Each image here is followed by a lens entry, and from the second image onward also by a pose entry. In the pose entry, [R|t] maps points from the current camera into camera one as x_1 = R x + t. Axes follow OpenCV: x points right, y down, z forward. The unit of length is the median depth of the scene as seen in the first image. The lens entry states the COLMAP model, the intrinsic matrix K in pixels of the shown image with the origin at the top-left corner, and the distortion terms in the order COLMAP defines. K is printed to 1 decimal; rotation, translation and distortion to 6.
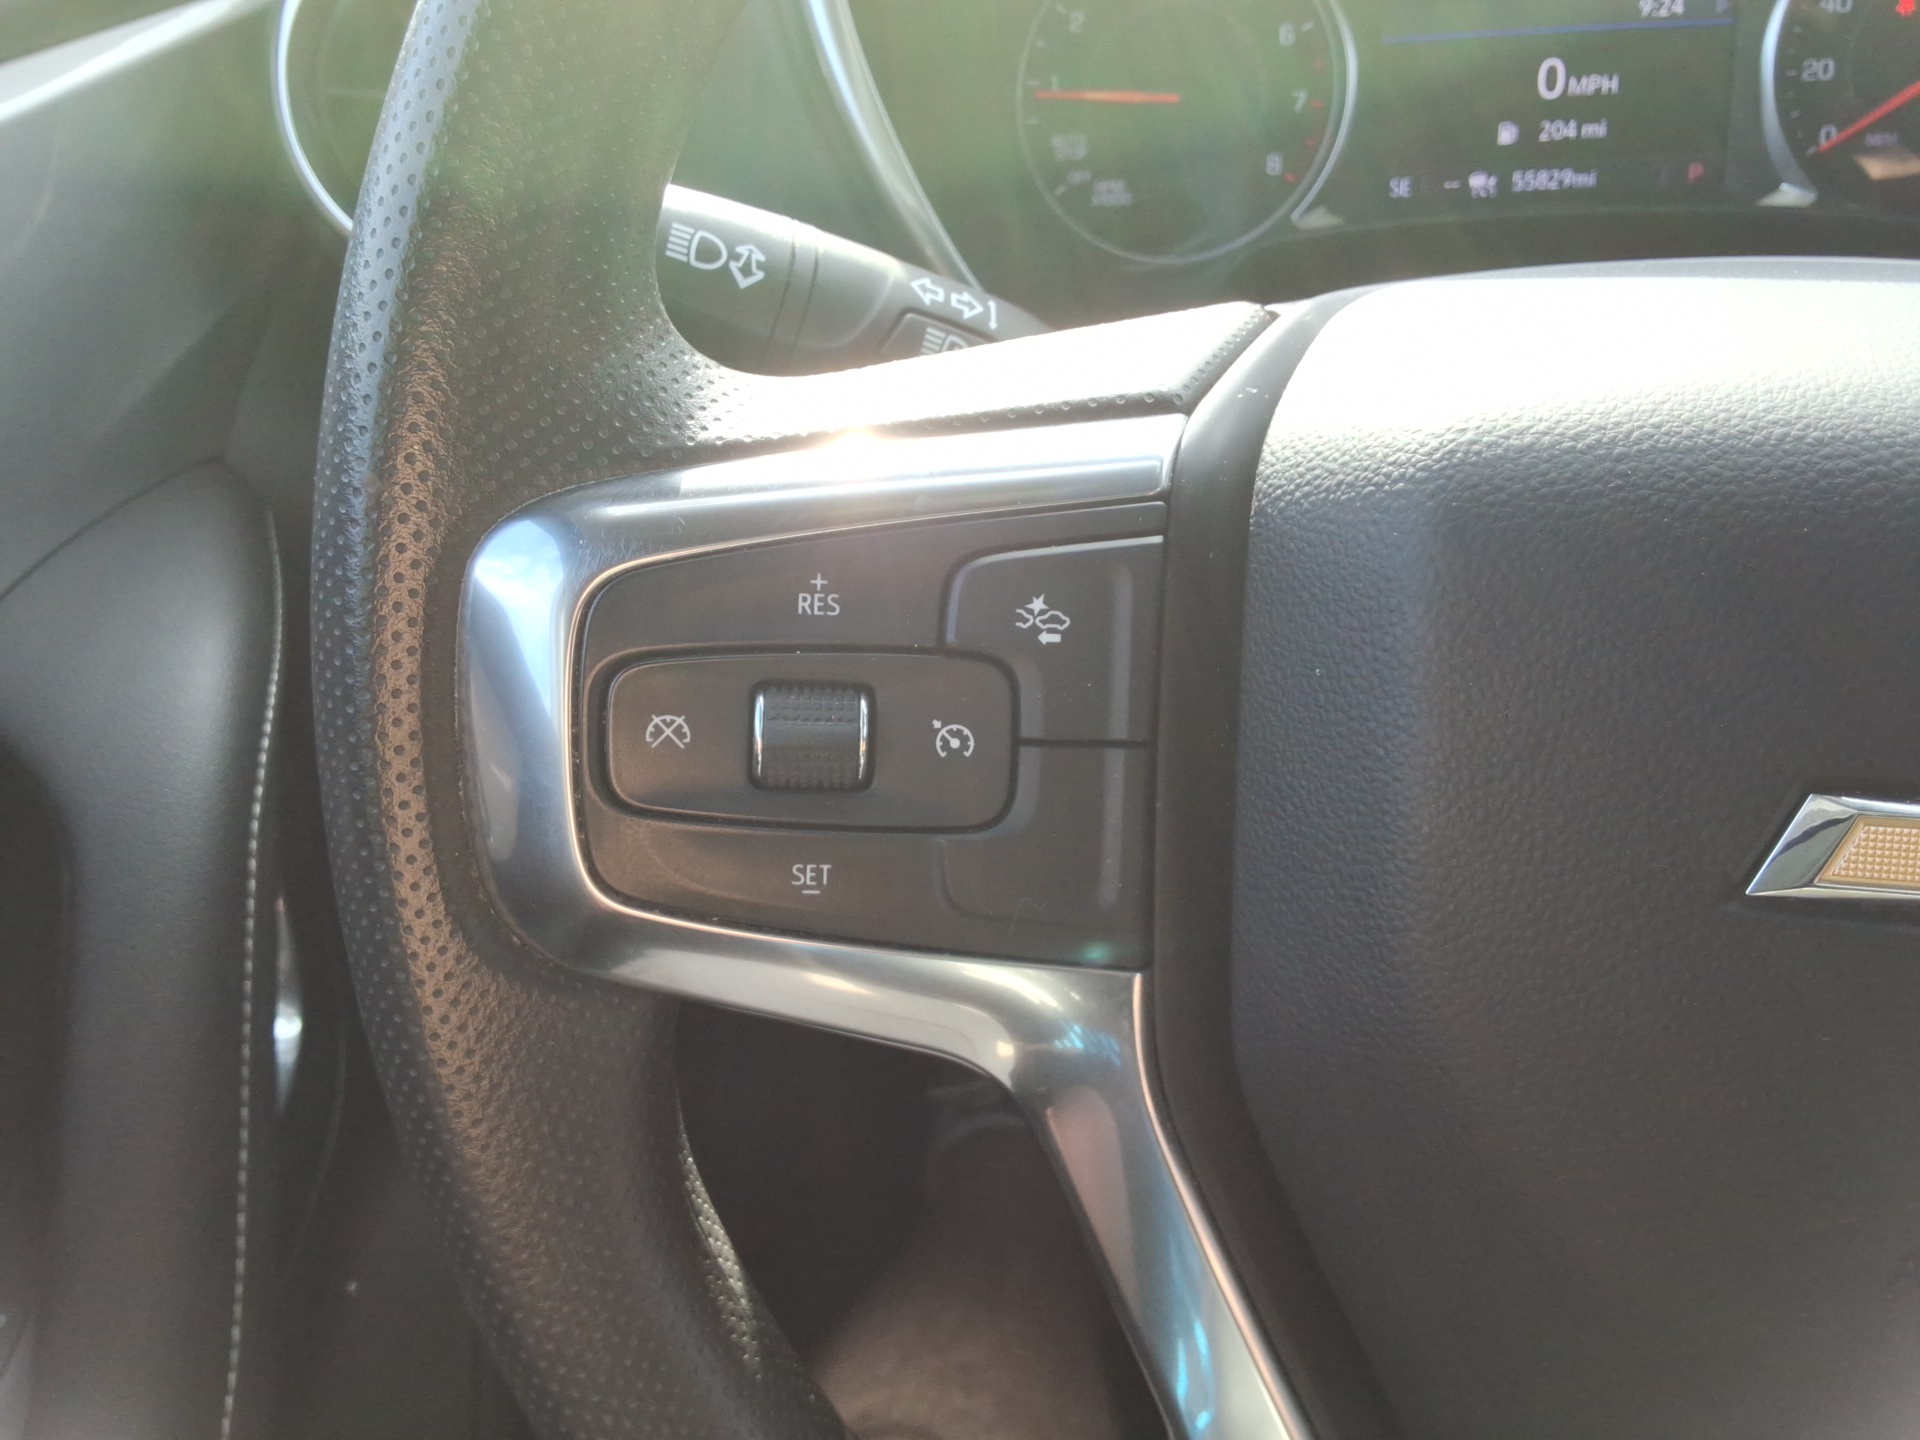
lens RADIAL K [[1605.1, 0, 971.4], [0, 1605.1, 702.1], [0, 0, 1]] dist [0.149510, -0.287896]
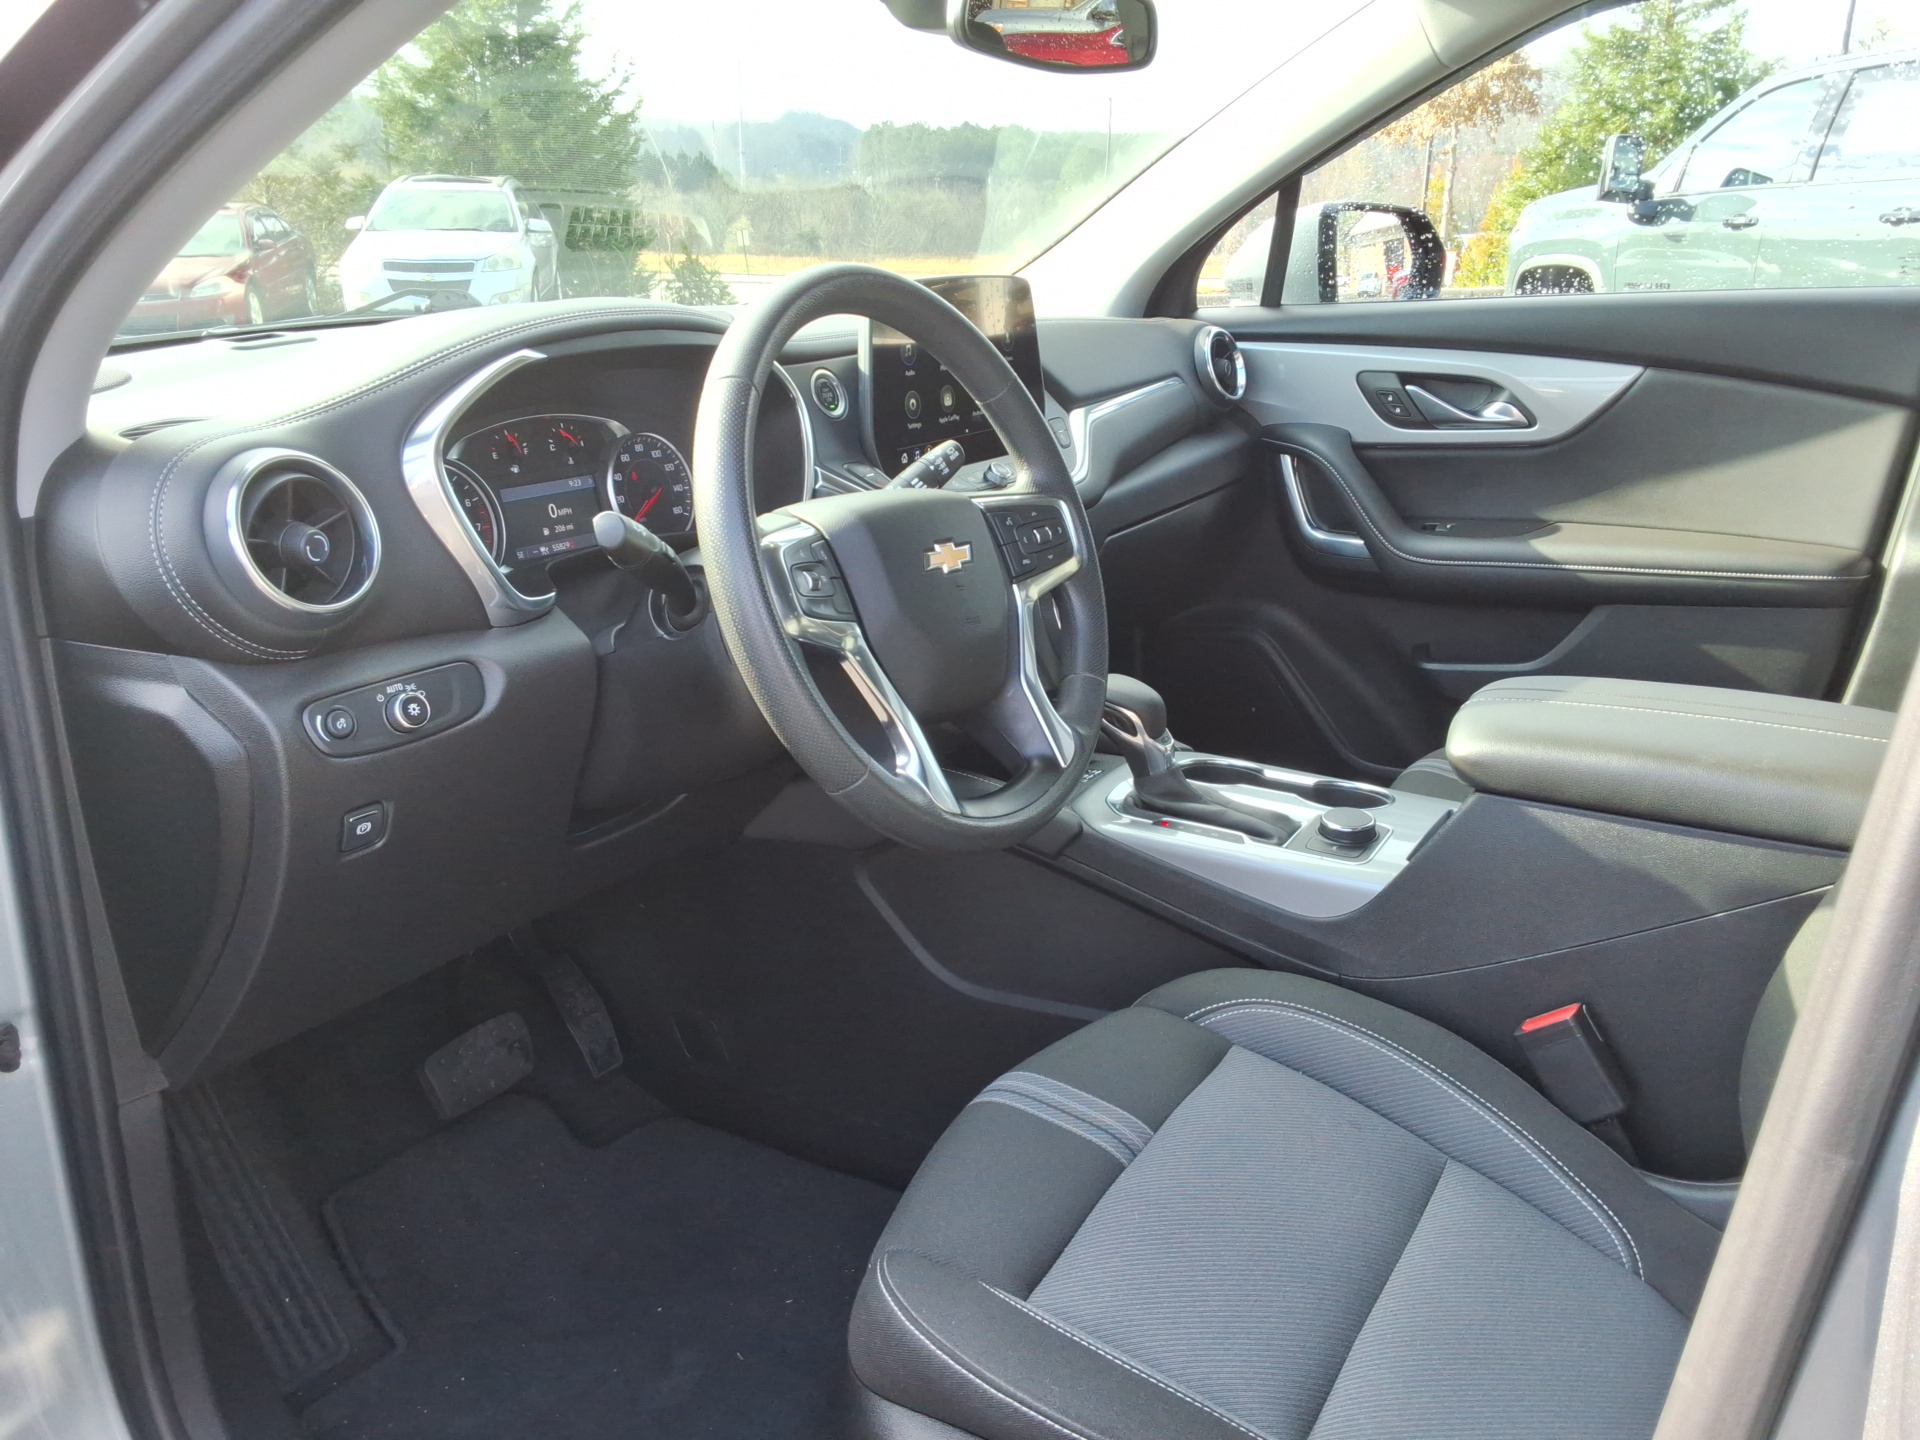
lens RADIAL K [[1526.5, 0, 960.0], [0, 1526.5, 720.0], [0, 0, 1]] dist [0.209077, -0.373310]
pose [[0.402331, -0.189255, 0.895719, -2.888569], [0.464752, 0.885174, -0.021726, 0.485856], [-0.788756, 0.425028, 0.444090, -0.860973]]
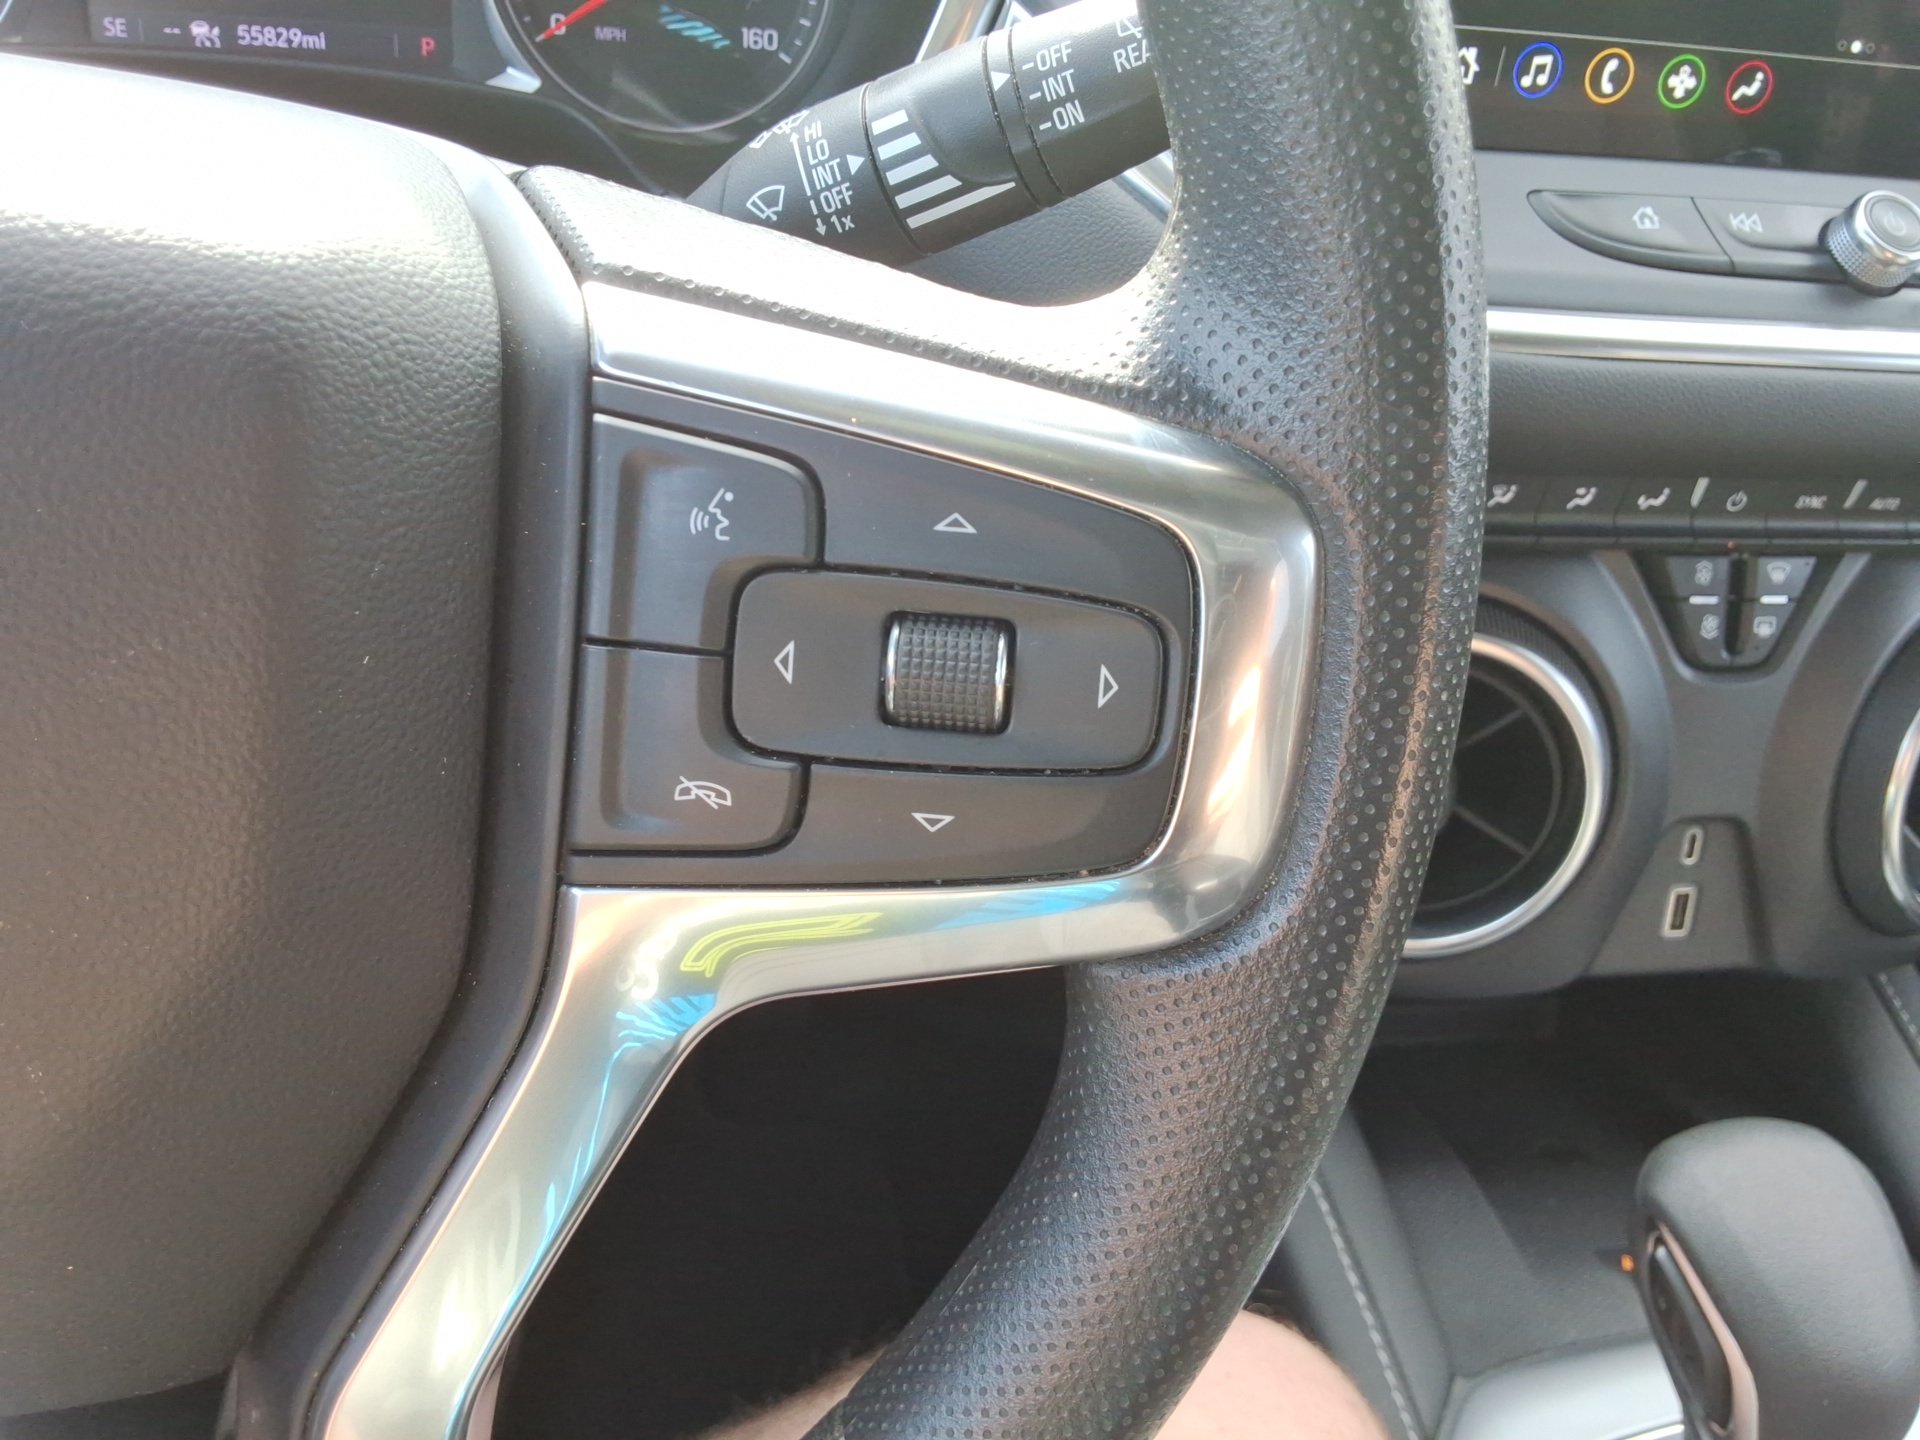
lens RADIAL K [[1567.4, 0, 979.5], [0, 1567.4, 697.5], [0, 0, 1]] dist [0.130135, -0.226561]
pose [[0.924913, -0.017306, 0.379784, 0.636365], [0.005022, 0.999432, 0.033312, 0.060479], [-0.380145, -0.028903, 0.924475, -0.038720]]
